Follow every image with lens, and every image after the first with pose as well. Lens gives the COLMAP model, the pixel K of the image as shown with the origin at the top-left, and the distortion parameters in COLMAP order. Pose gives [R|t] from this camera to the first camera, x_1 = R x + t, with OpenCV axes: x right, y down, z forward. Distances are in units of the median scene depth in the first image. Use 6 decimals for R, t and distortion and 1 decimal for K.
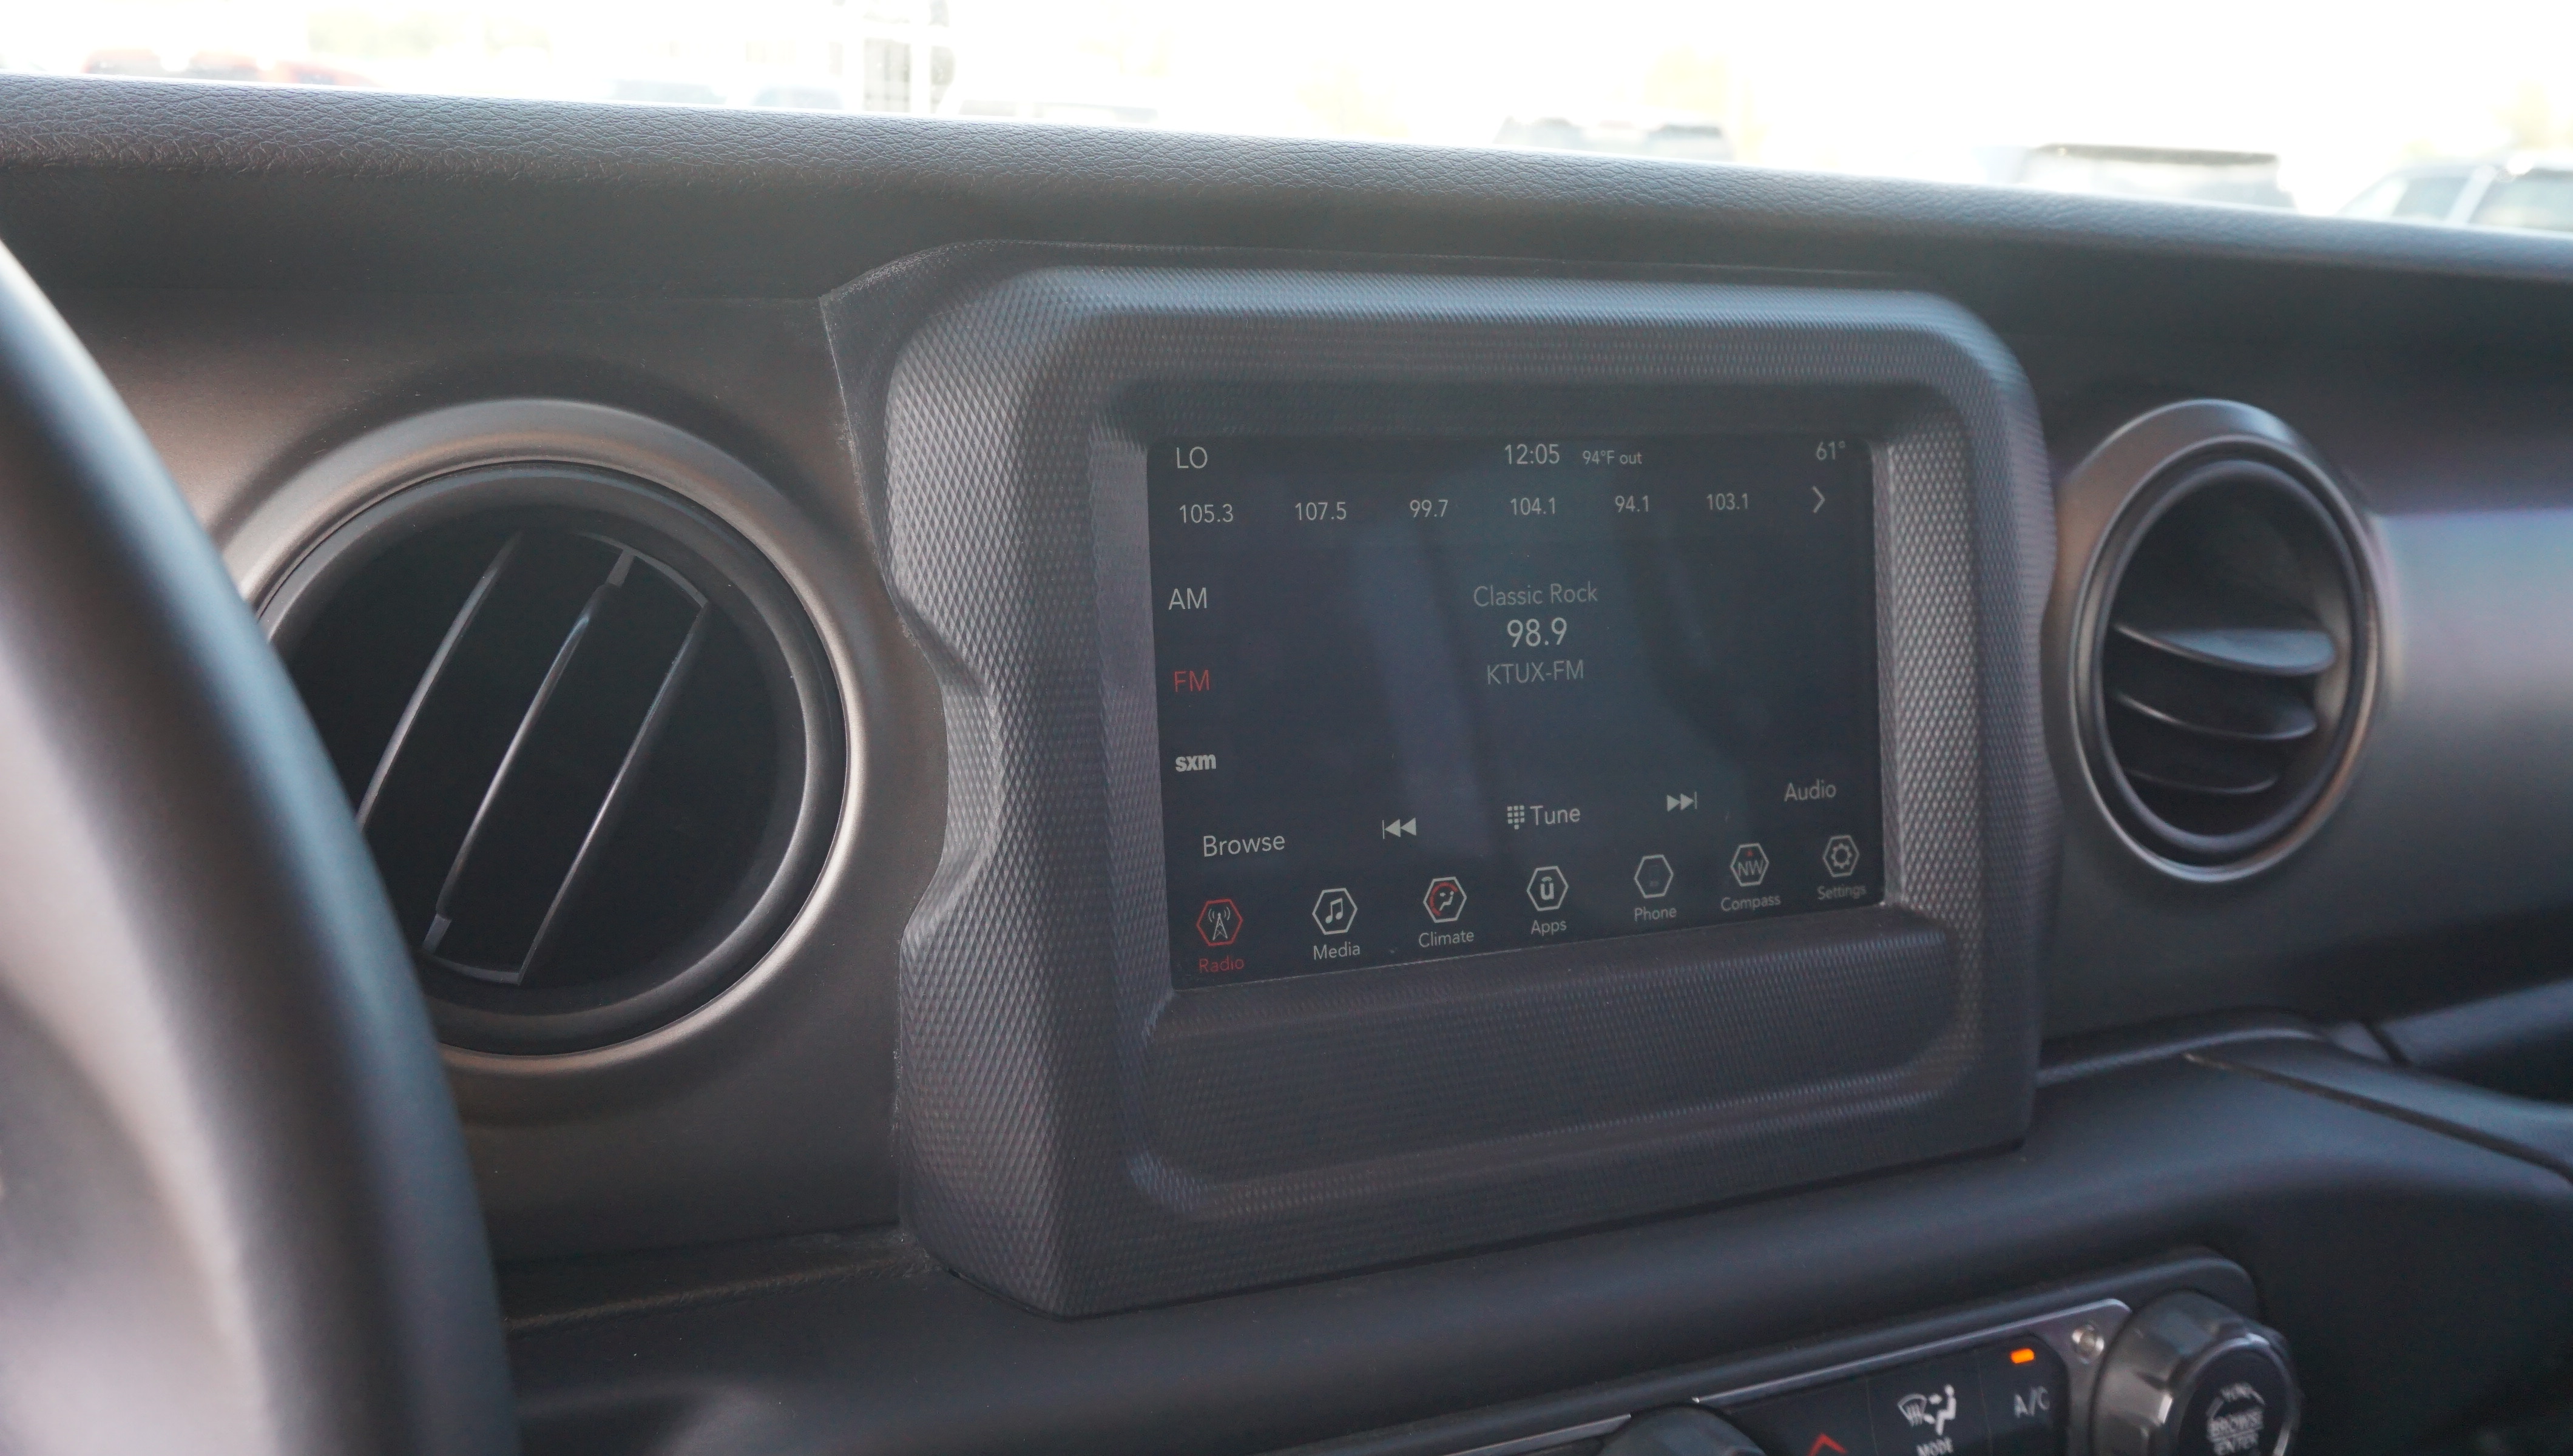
lens RADIAL K [[2194.0, 0, 1294.0], [0, 2194.0, 732.5], [0, 0, 1]] dist [0.010986, 0.007029]
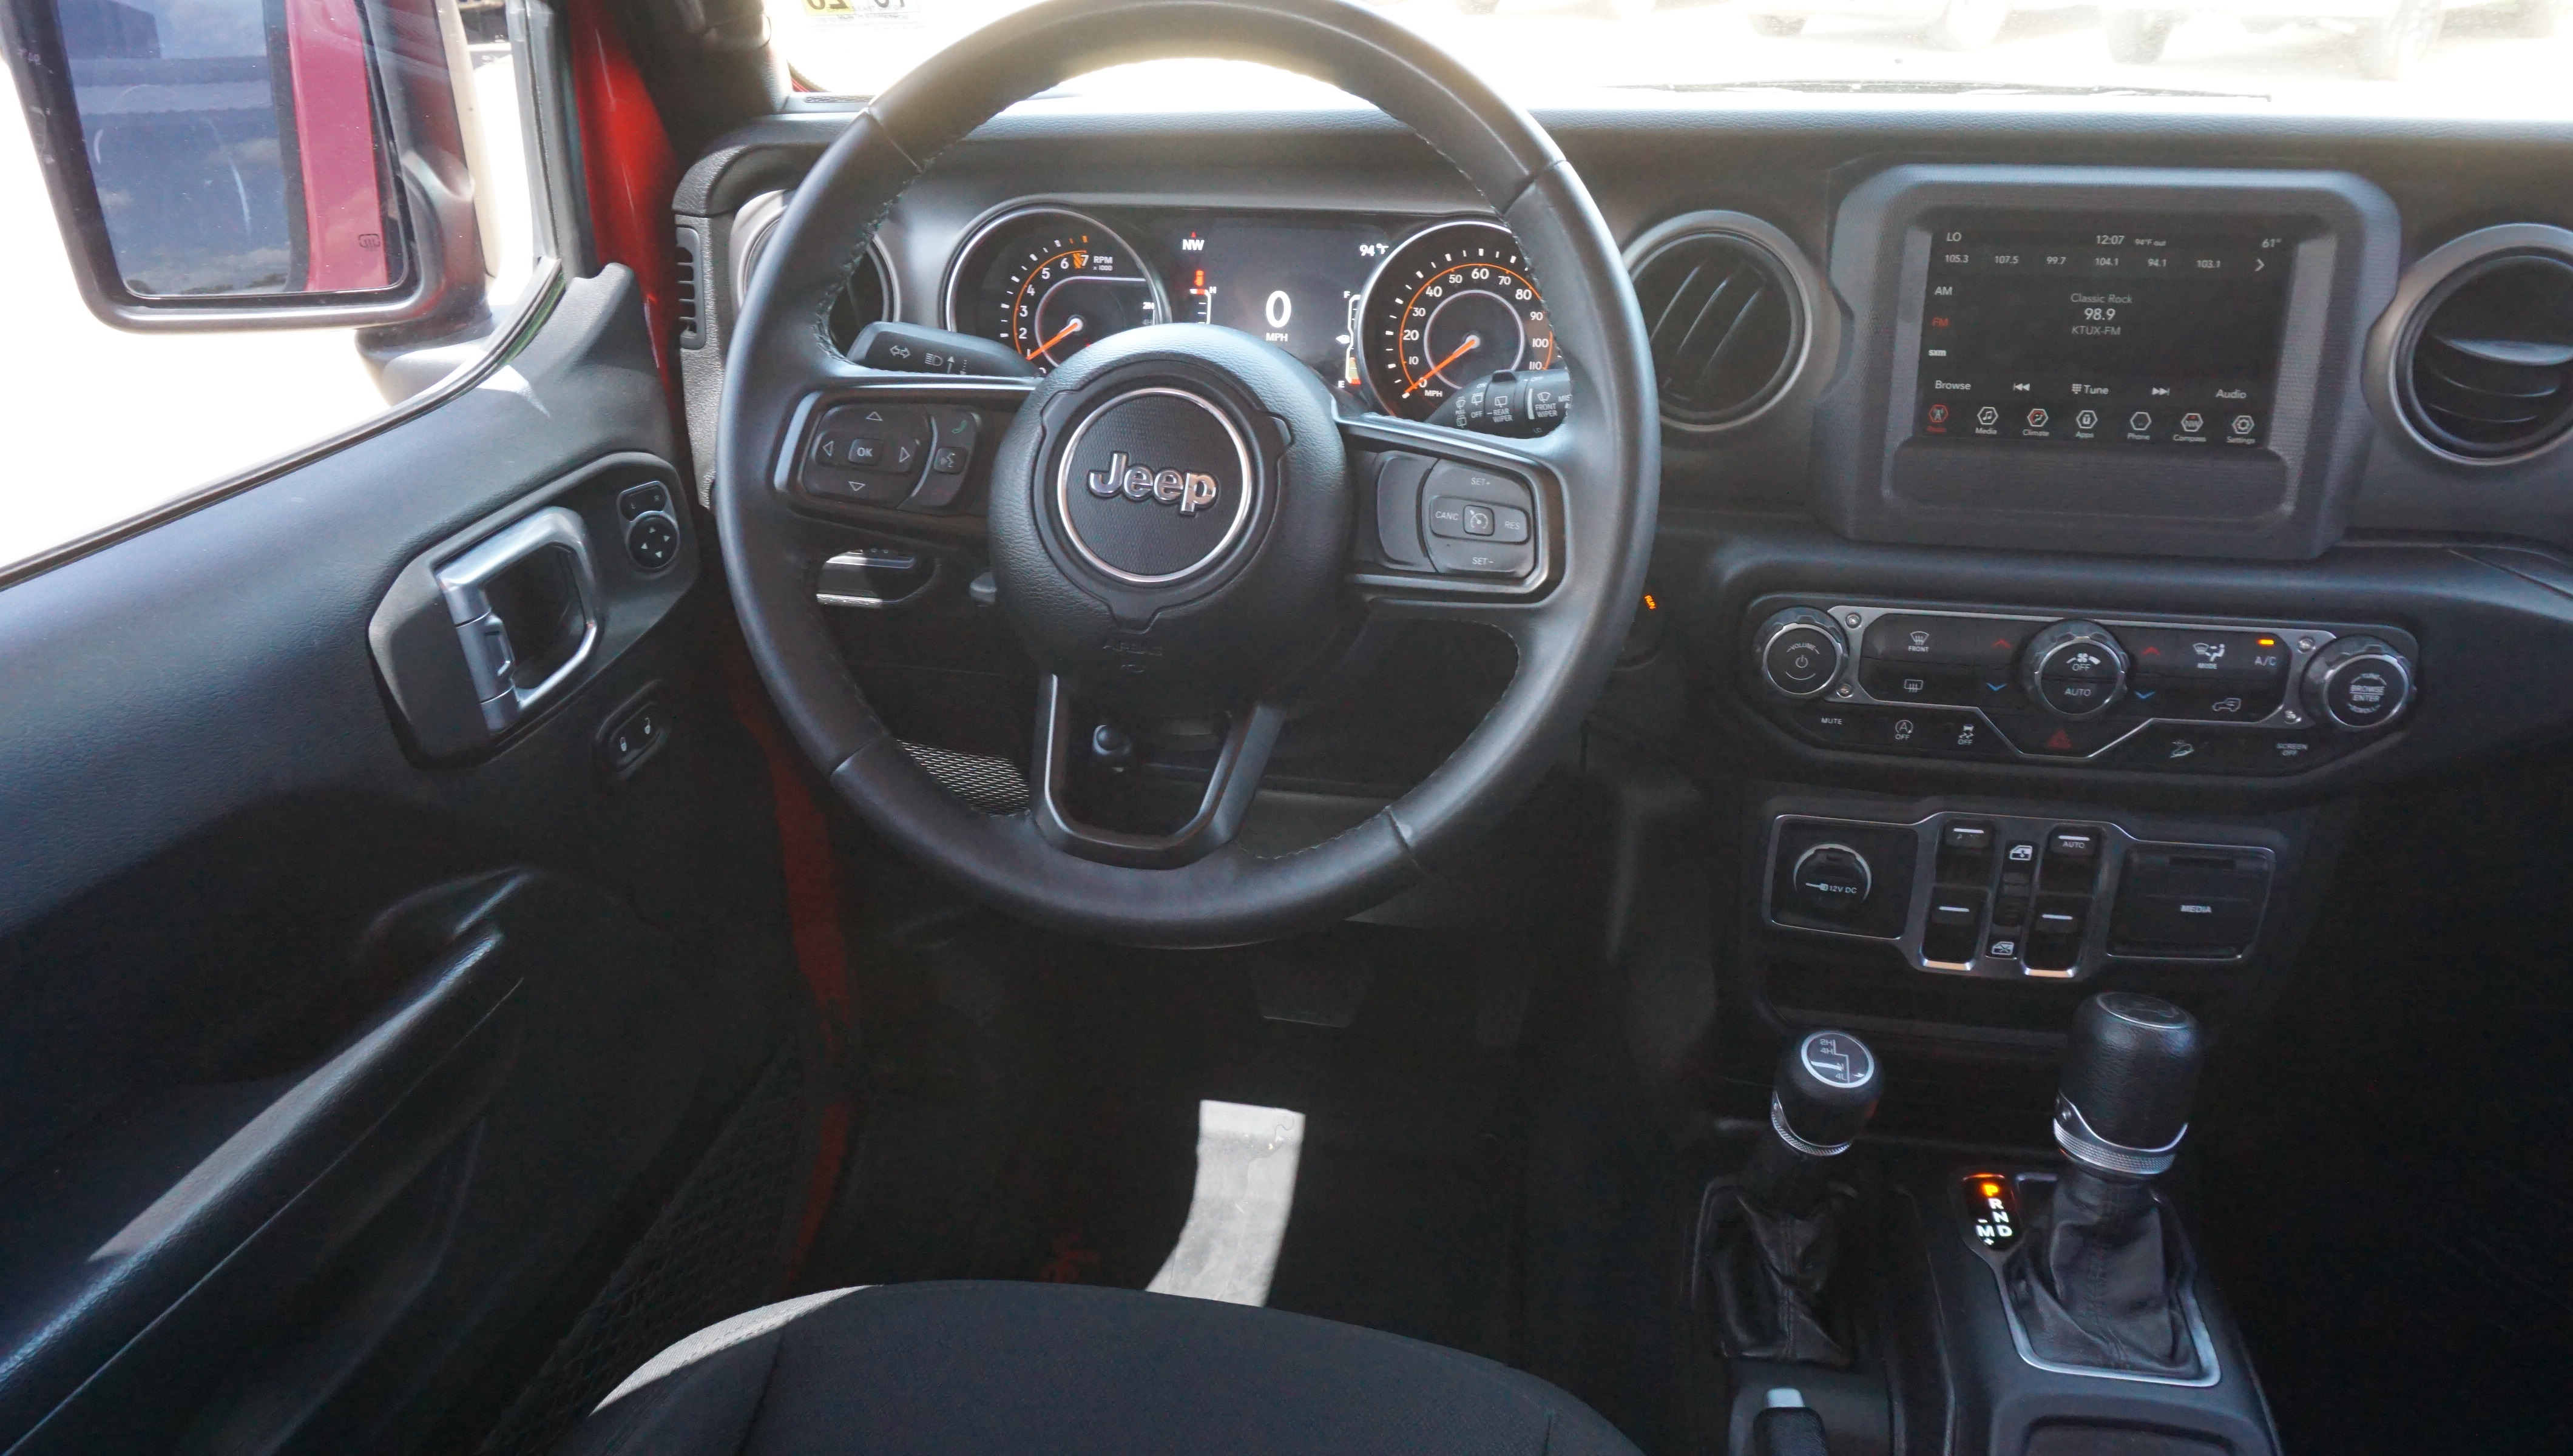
lens RADIAL K [[1731.9, 0, 1292.4], [0, 1731.9, 737.9], [0, 0, 1]] dist [-0.041229, 0.023773]
pose [[0.807973, 0.205536, -0.552208, 0.537460], [-0.085860, 0.968253, 0.234763, 0.040794], [0.582930, -0.142270, 0.799970, -1.136238]]
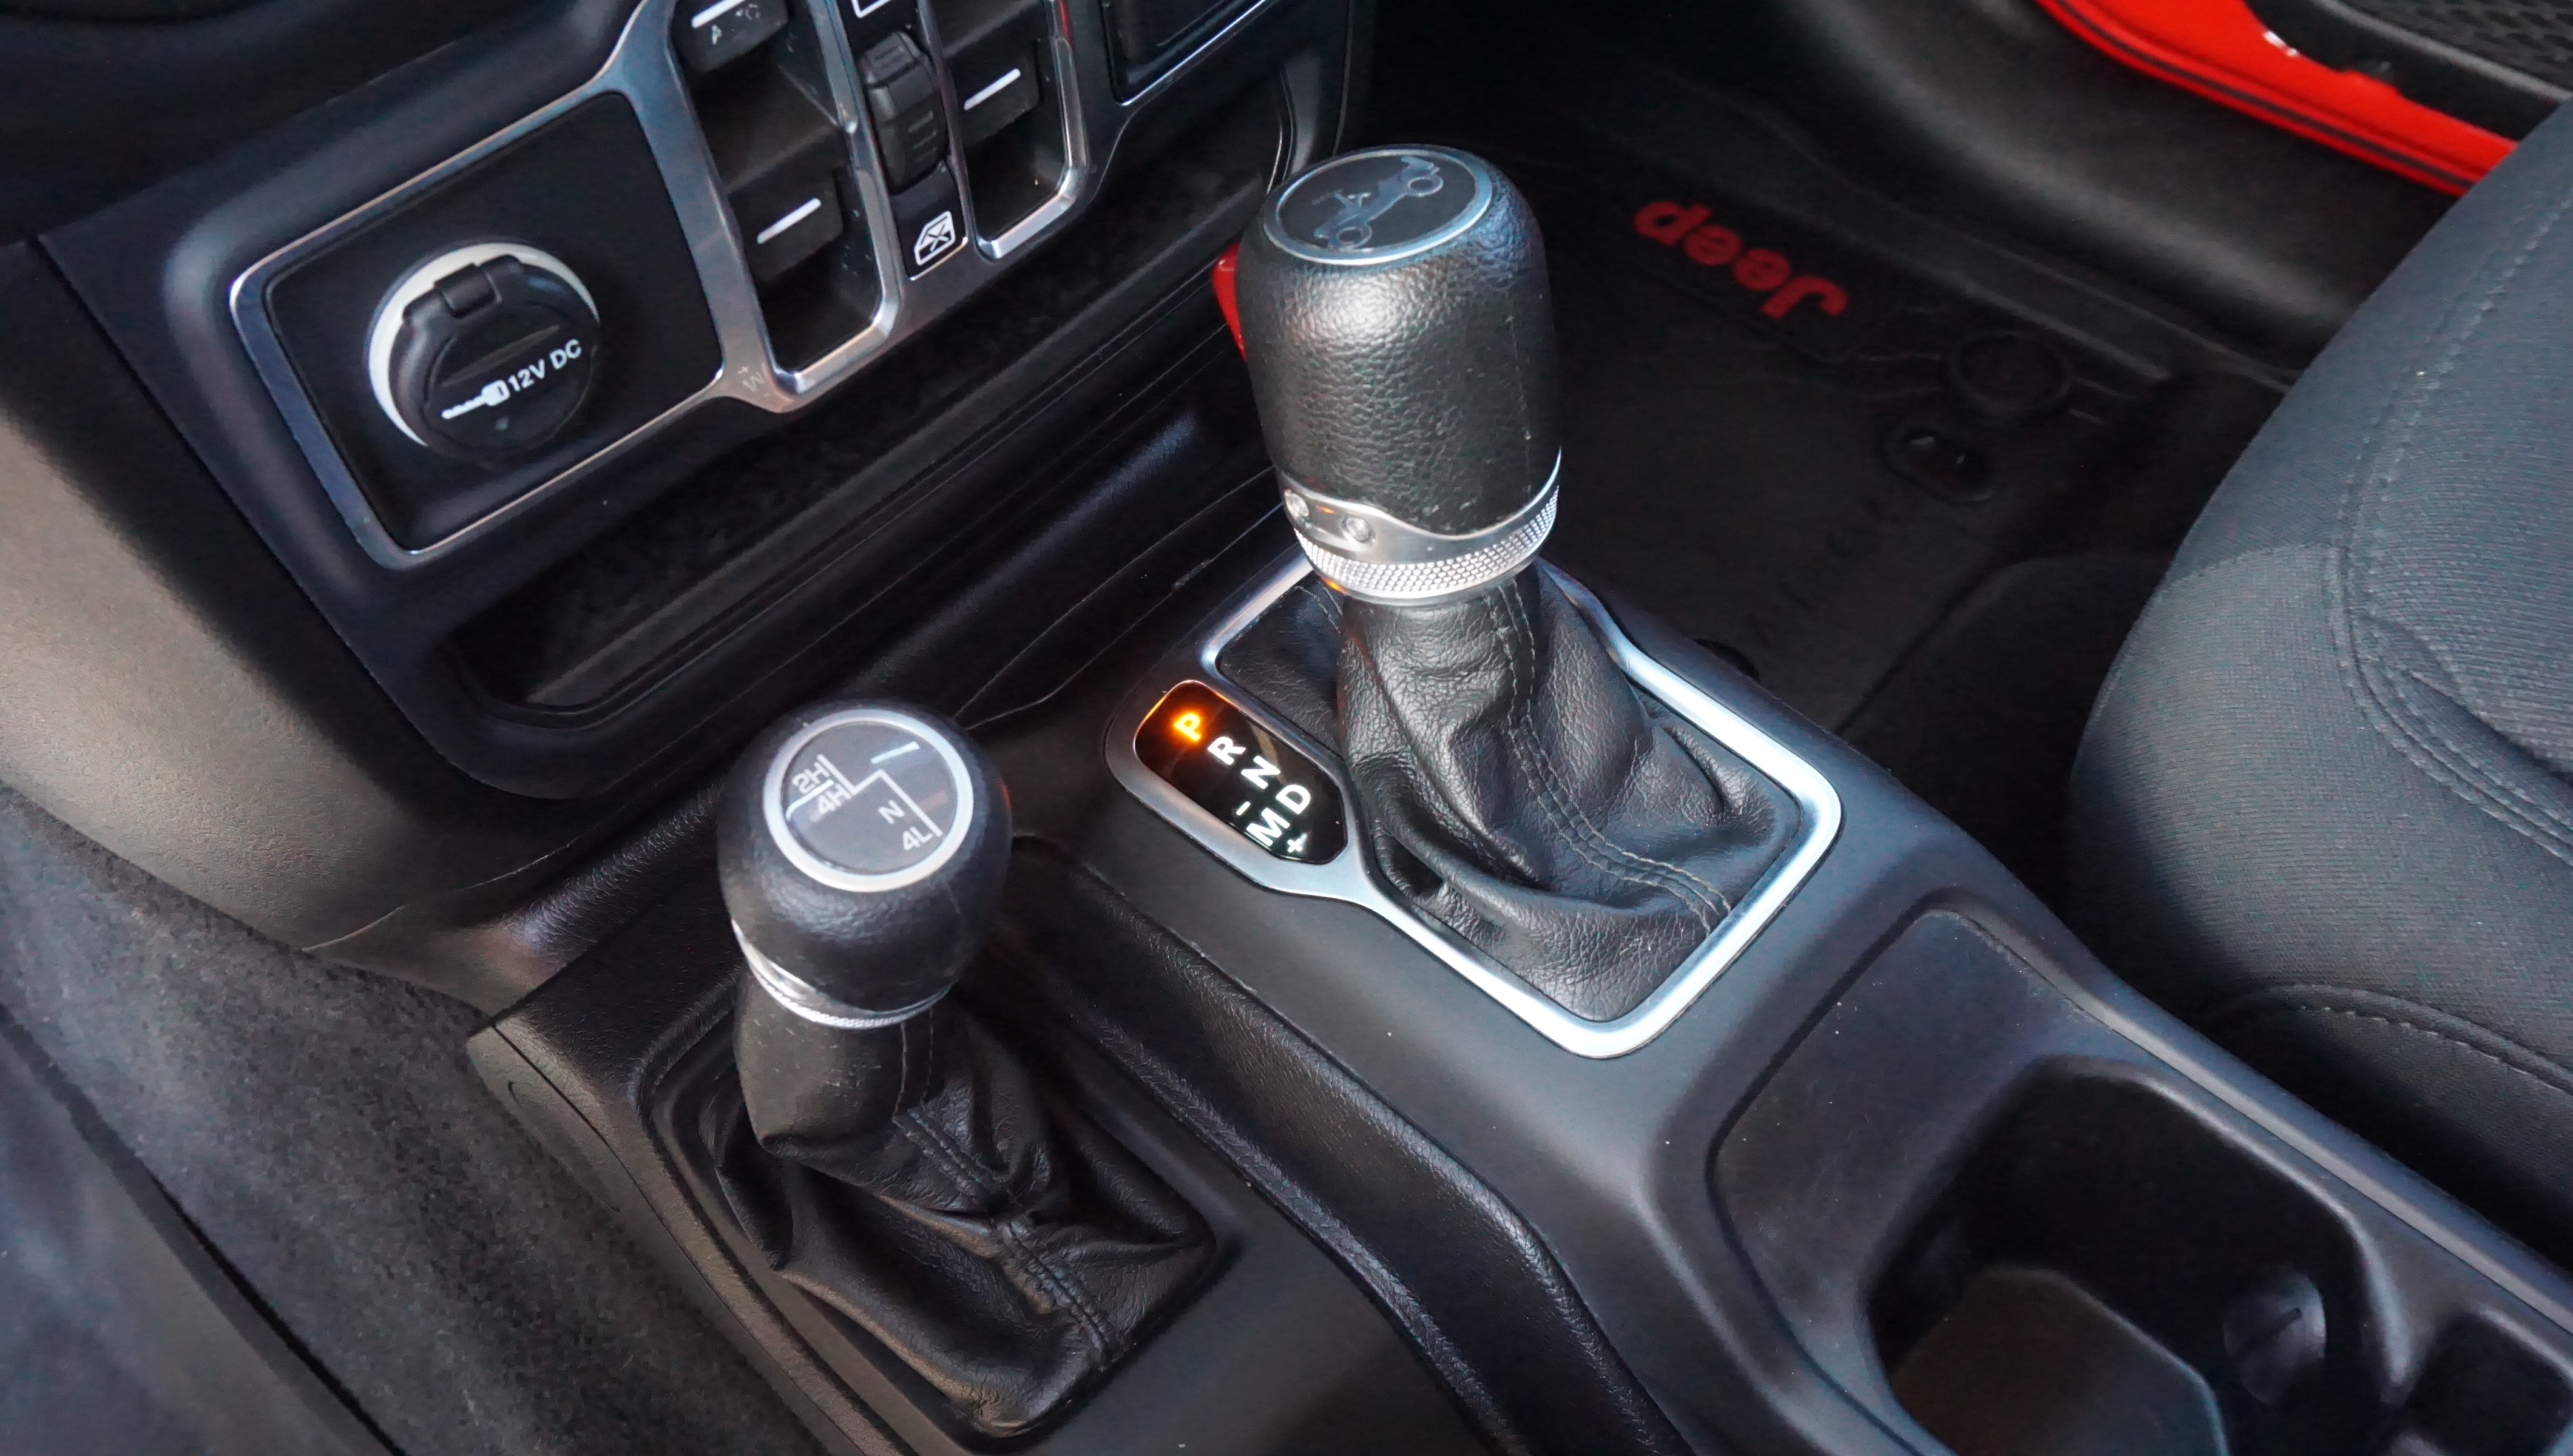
lens RADIAL K [[2194.0, 0, 1294.0], [0, 2194.0, 732.5], [0, 0, 1]] dist [0.010986, 0.007029]
pose [[0.927145, -0.341062, 0.155174, 0.037347], [0.162932, 0.739881, 0.652709, 0.247796], [-0.337424, -0.579873, 0.741547, 0.105249]]
